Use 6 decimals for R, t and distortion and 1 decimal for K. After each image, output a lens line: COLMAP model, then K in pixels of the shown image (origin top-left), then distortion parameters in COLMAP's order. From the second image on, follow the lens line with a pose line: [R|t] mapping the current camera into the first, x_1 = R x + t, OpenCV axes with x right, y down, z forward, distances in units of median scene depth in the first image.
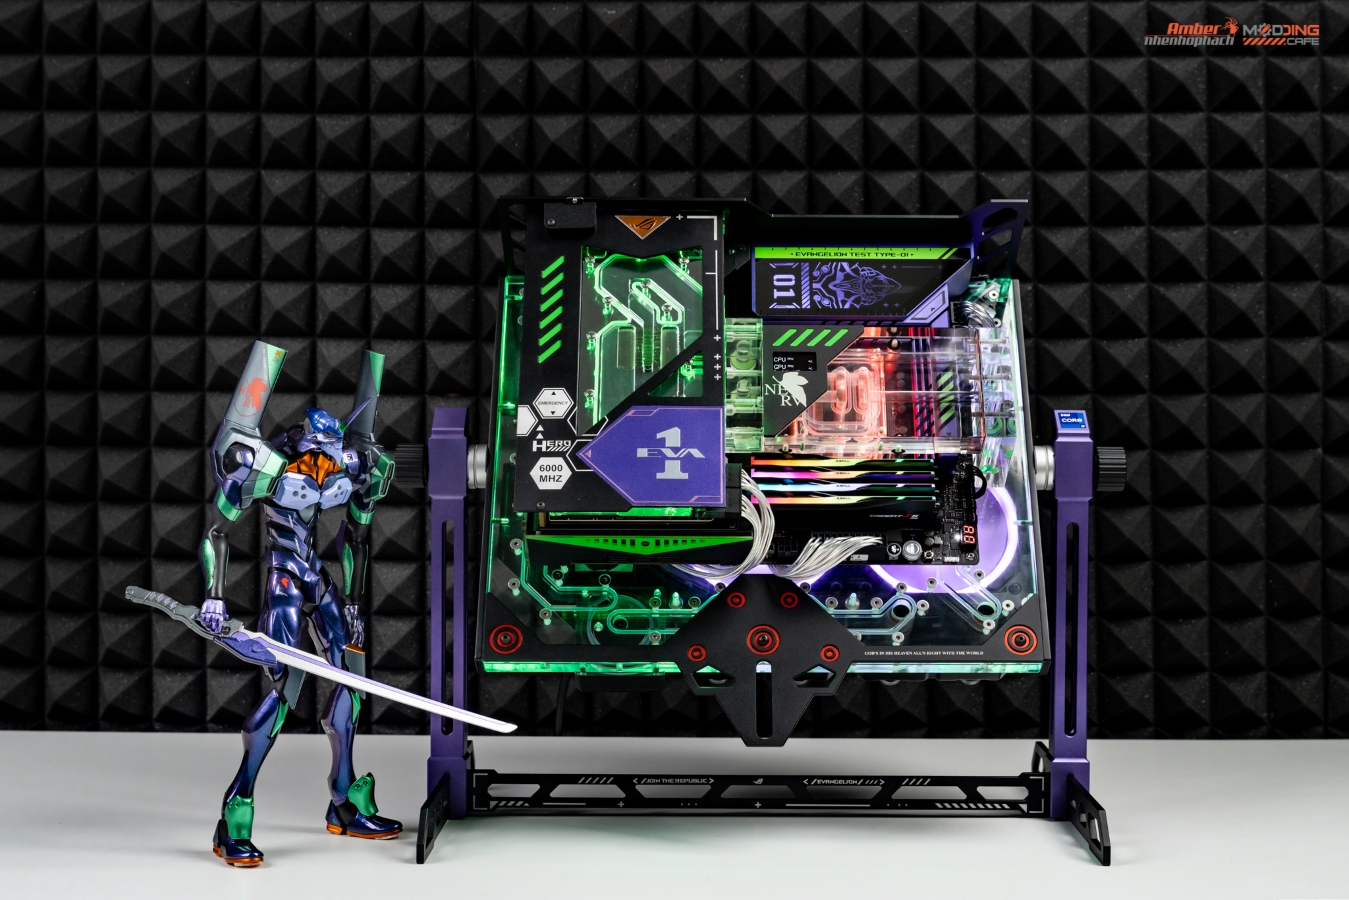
lens RADIAL K [[2008.8, 0, 674.5], [0, 2008.8, 450.0], [0, 0, 1]] dist [0.033867, 0.072133]
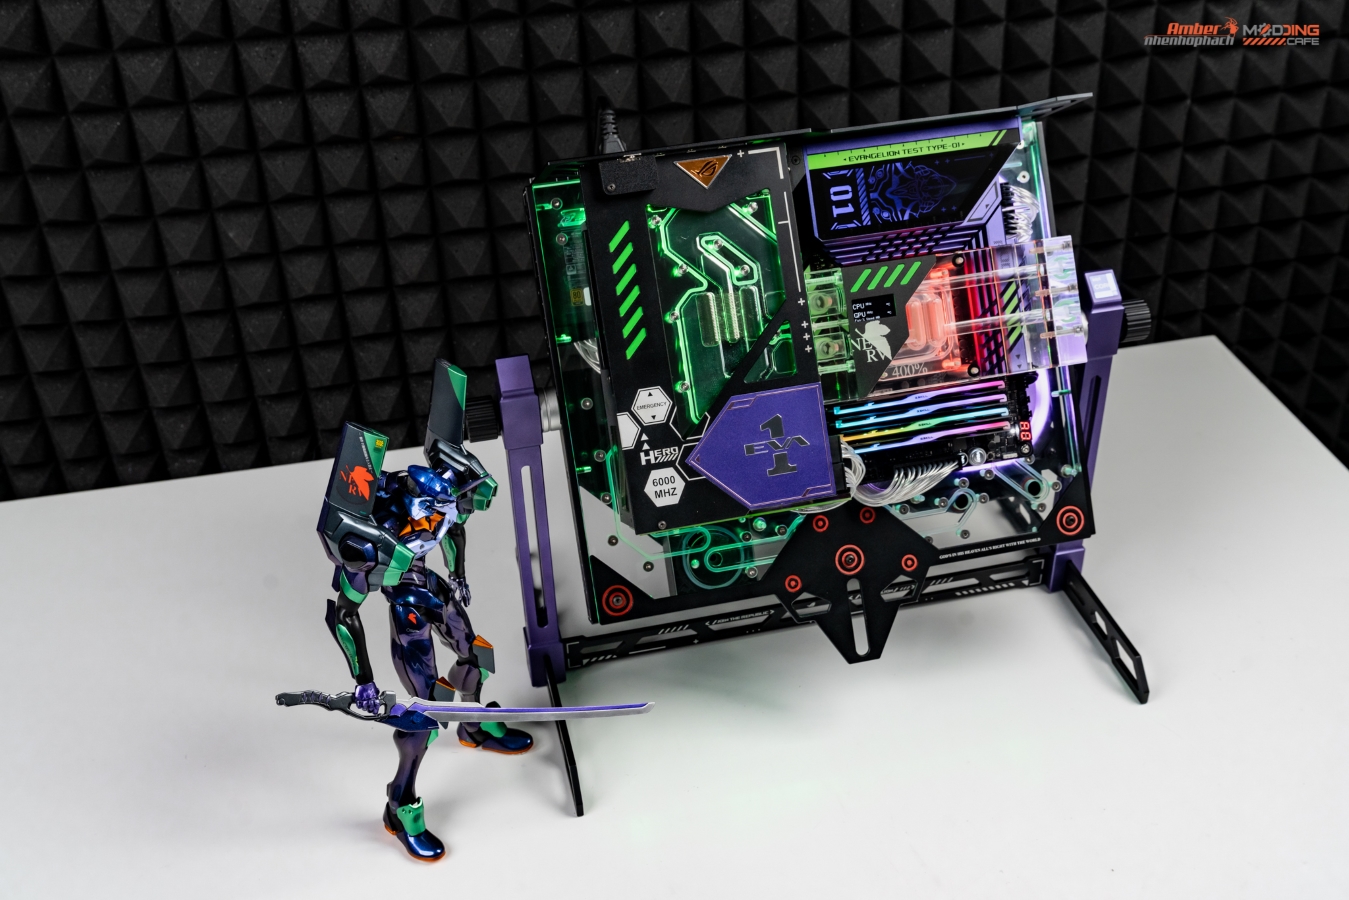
lens RADIAL K [[1431.5, 0, 674.5], [0, 1431.5, 450.0], [0, 0, 1]] dist [0.048361, -0.019527]
pose [[0.971727, -0.162856, 0.170950, -0.166893], [0.049805, 0.849133, 0.525826, -0.358904], [-0.230793, -0.502446, 0.833236, 0.397965]]
